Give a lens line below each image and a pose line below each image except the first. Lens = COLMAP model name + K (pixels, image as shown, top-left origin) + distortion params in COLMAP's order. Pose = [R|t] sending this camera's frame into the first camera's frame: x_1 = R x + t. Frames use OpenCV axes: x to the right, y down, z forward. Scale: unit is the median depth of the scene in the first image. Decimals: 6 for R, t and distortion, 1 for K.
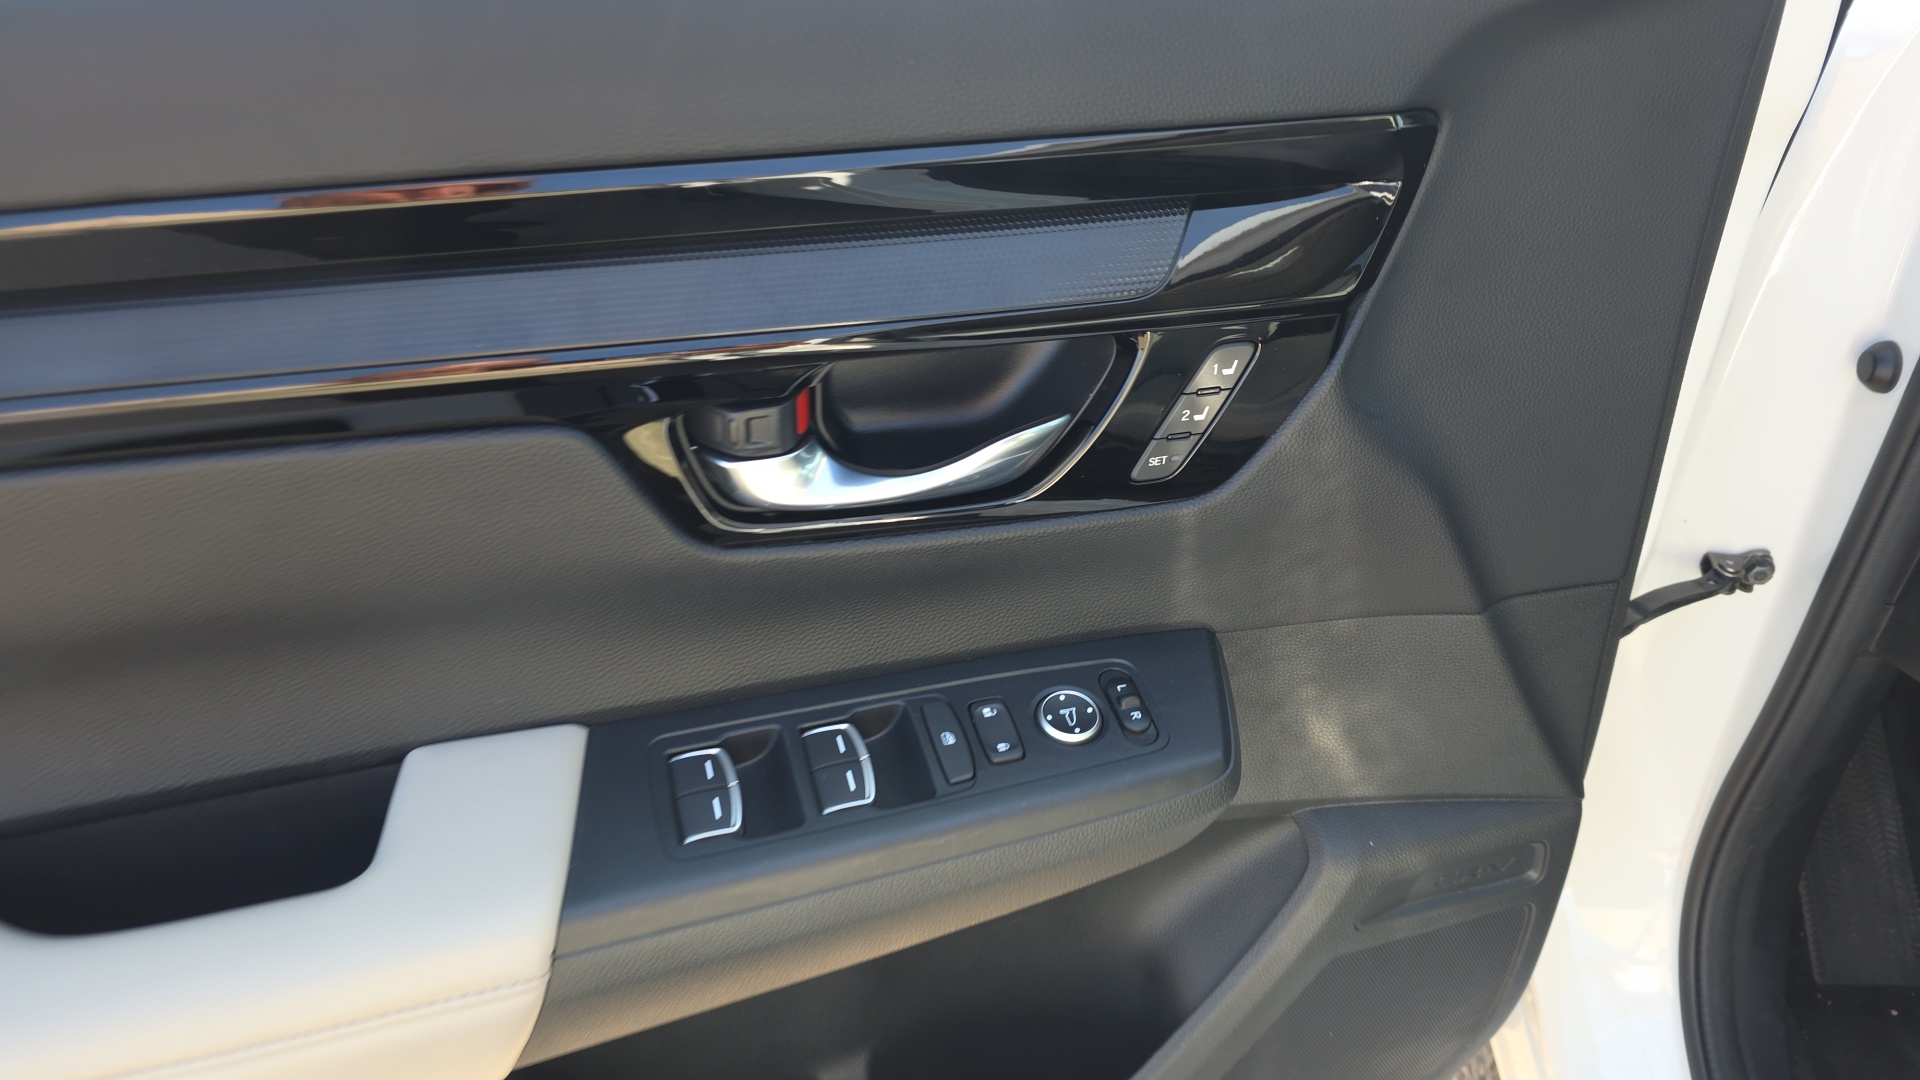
lens RADIAL K [[1311.3, 0, 980.1], [0, 1311.3, 556.5], [0, 0, 1]] dist [0.049583, -0.036617]
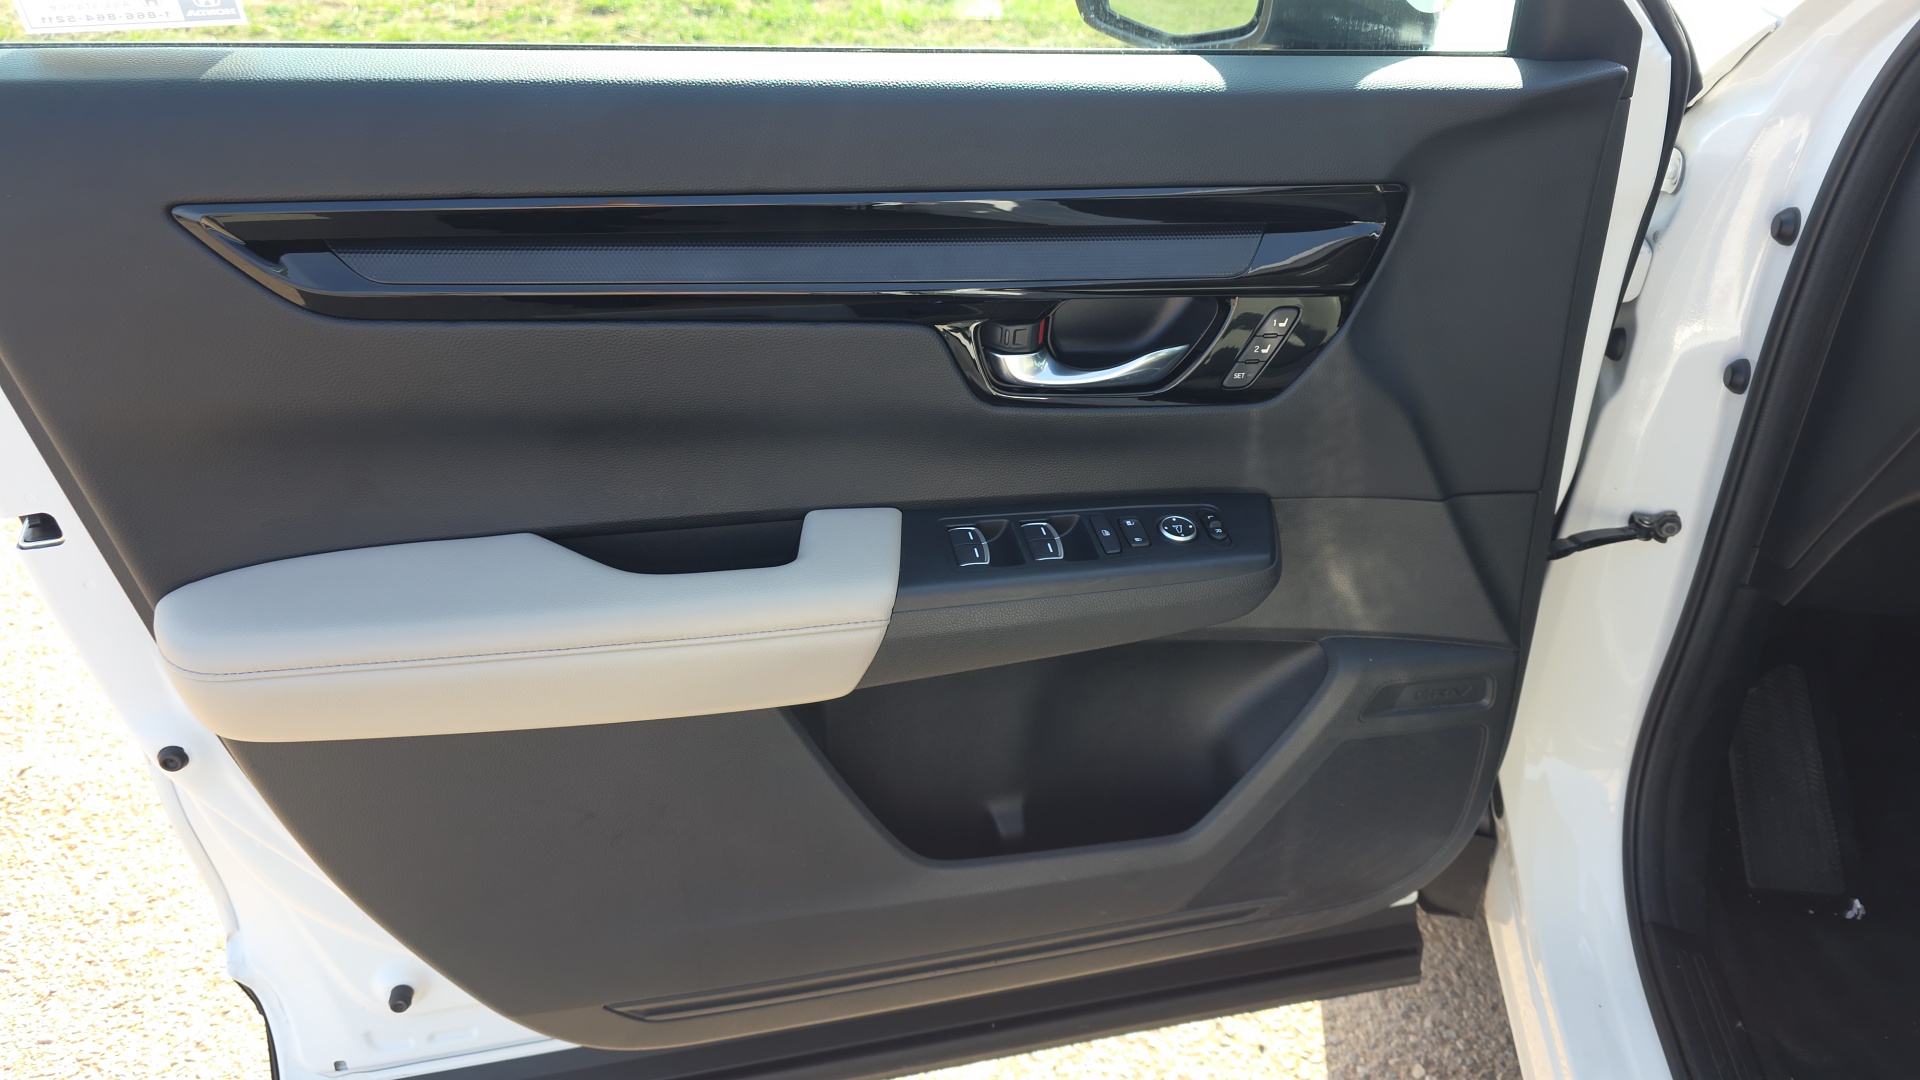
lens RADIAL K [[1311.3, 0, 947.8], [0, 1311.3, 537.9], [0, 0, 1]] dist [0.049583, -0.036617]
pose [[0.993965, 0.060000, -0.091834, -0.070111], [-0.068605, 0.993243, -0.093602, 0.309161], [0.085597, 0.099338, 0.991365, -0.690167]]
